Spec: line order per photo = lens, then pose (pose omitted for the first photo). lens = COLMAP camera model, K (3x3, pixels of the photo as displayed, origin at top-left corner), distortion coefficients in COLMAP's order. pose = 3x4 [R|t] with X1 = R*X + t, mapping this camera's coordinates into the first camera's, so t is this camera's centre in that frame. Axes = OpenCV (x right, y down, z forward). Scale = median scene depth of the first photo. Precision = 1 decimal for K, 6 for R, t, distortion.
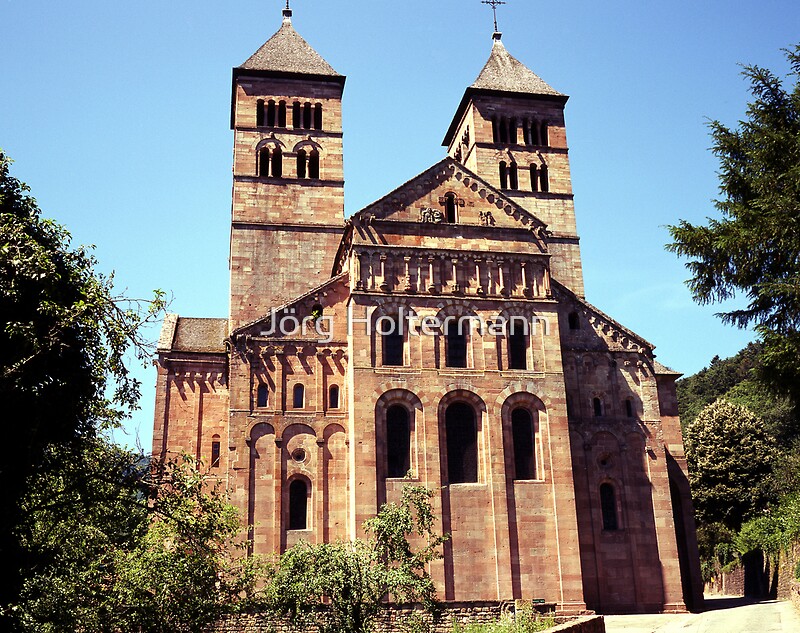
lens RADIAL K [[949.8, 0, 400.3], [0, 949.8, 316.9], [0, 0, 1]] dist [-0.016360, 0.000000]
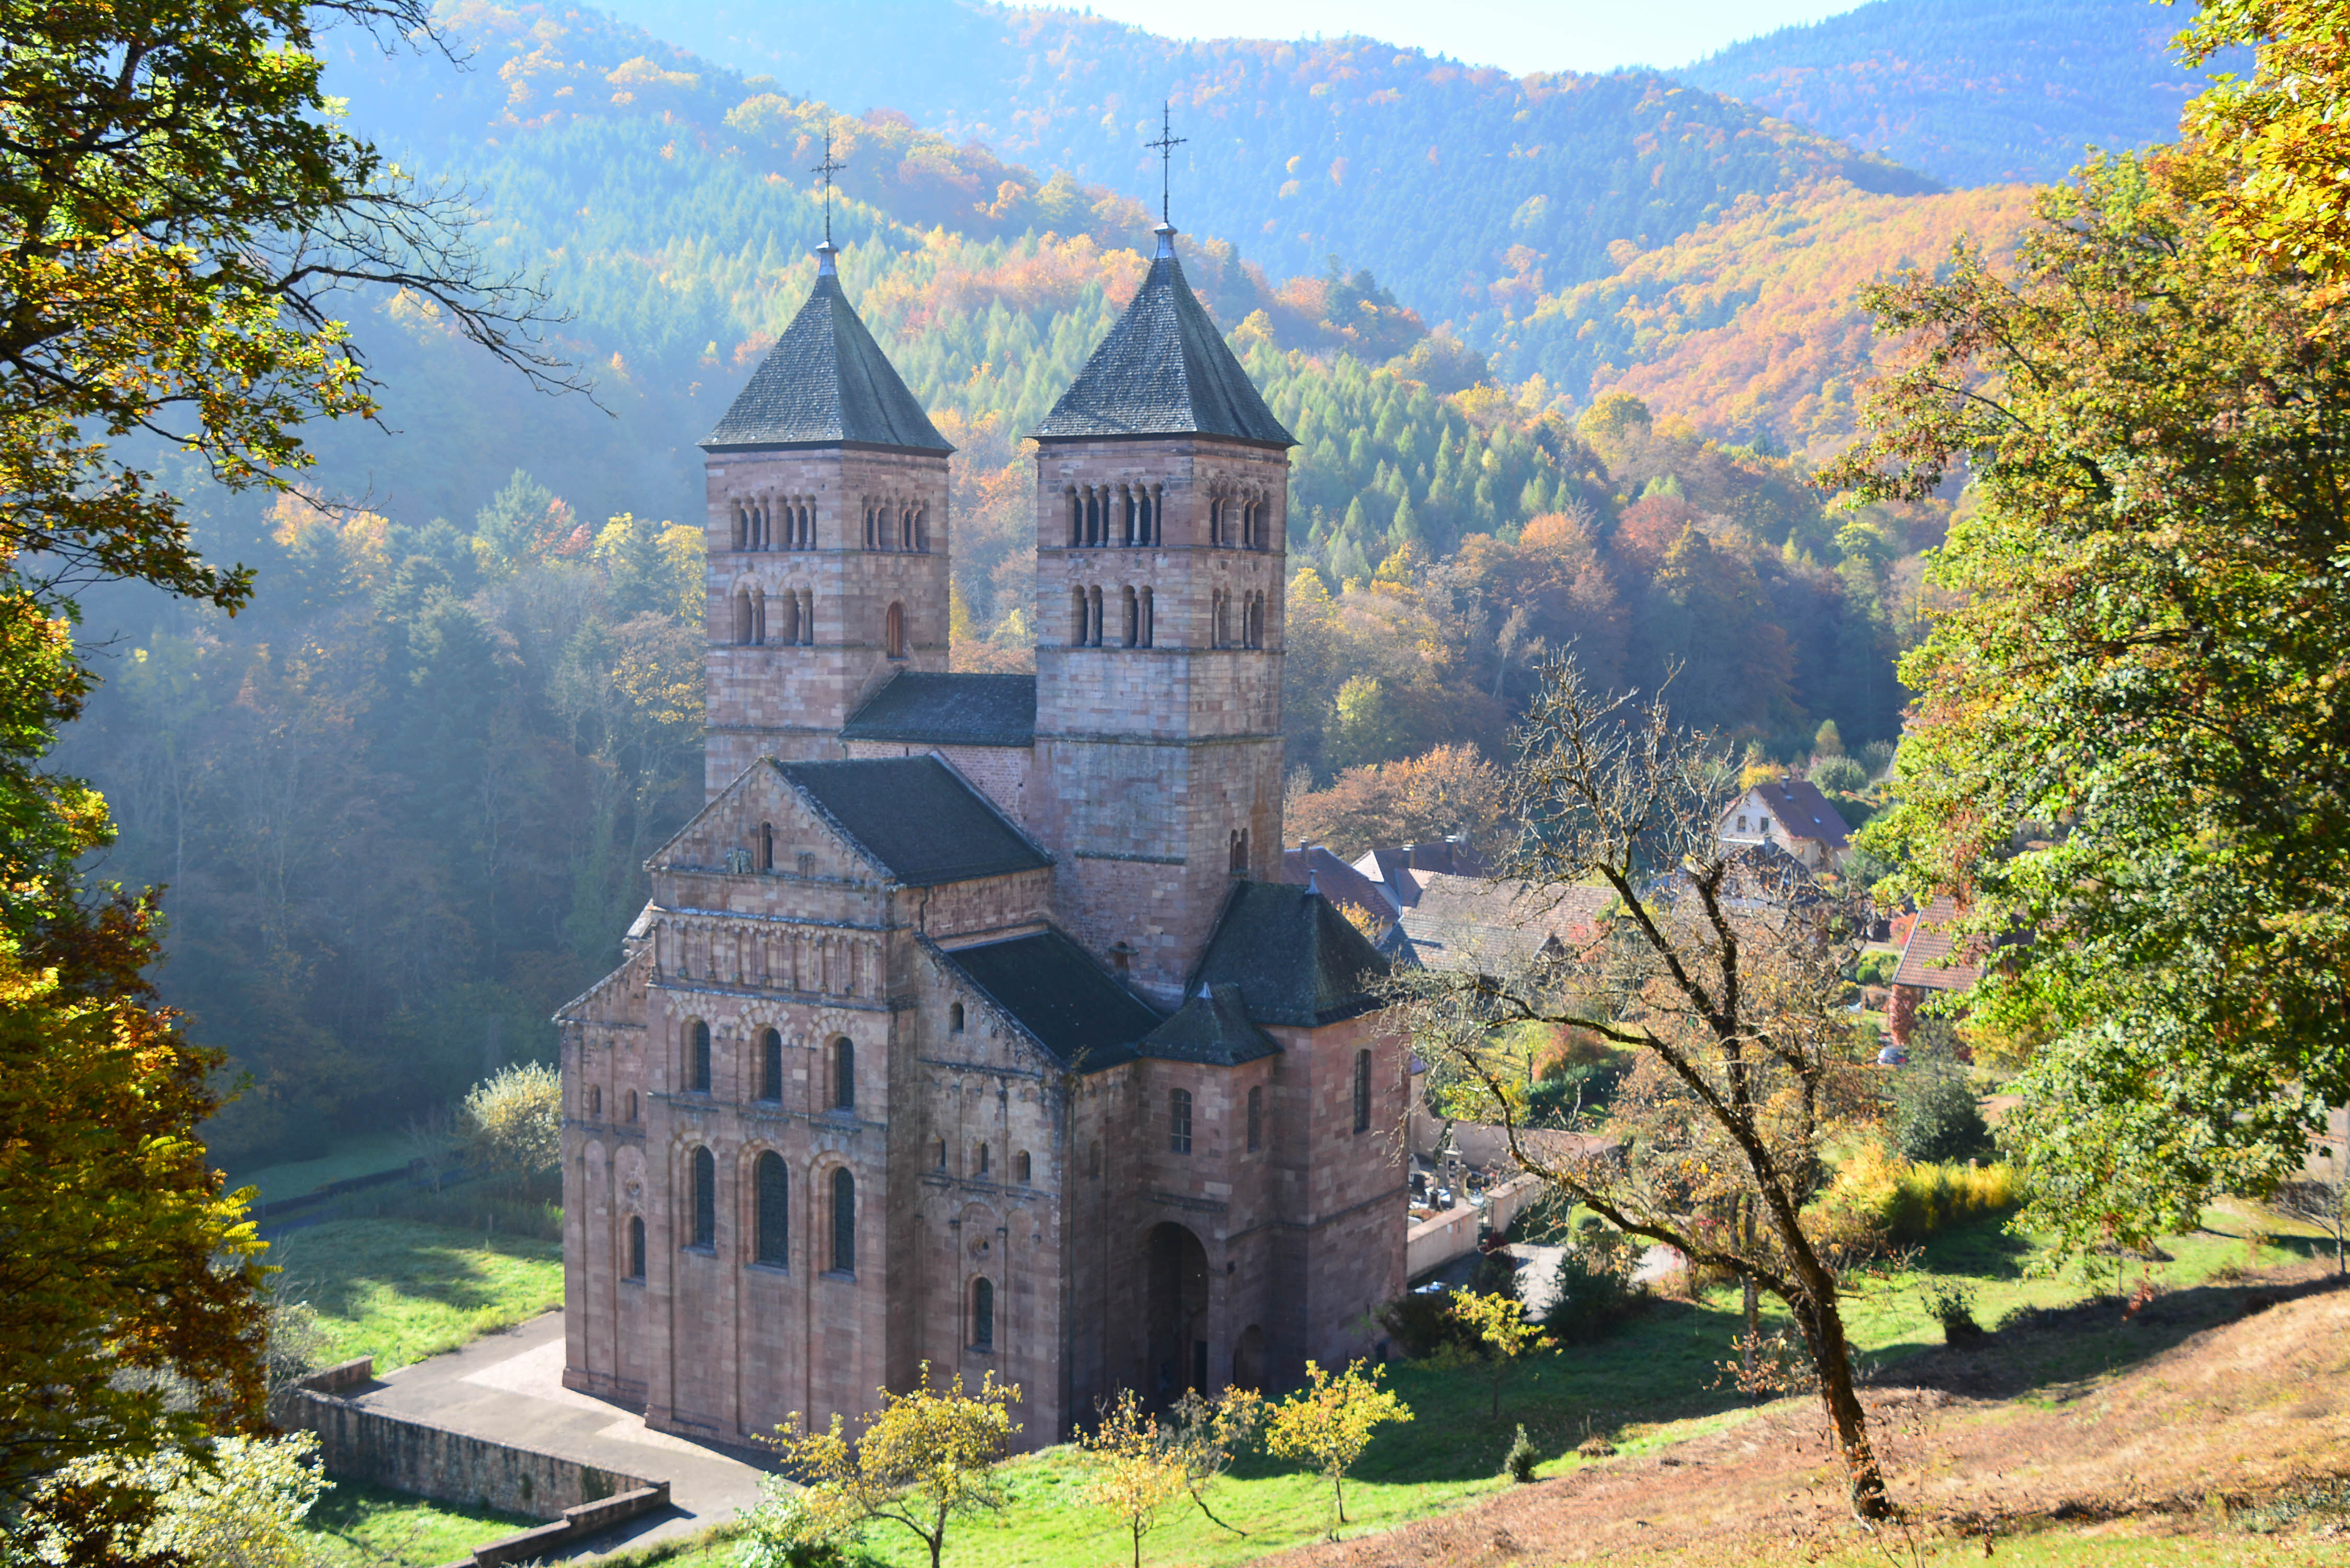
lens RADIAL K [[2519.1, 0, 1189.2], [0, 2519.1, 772.4], [0, 0, 1]] dist [0.009944, 0.000000]
pose [[0.752840, 0.079033, -0.653442, 1.457017], [0.208132, 0.913240, 0.350247, -0.737104], [0.624431, -0.399682, 0.671074, 0.055301]]
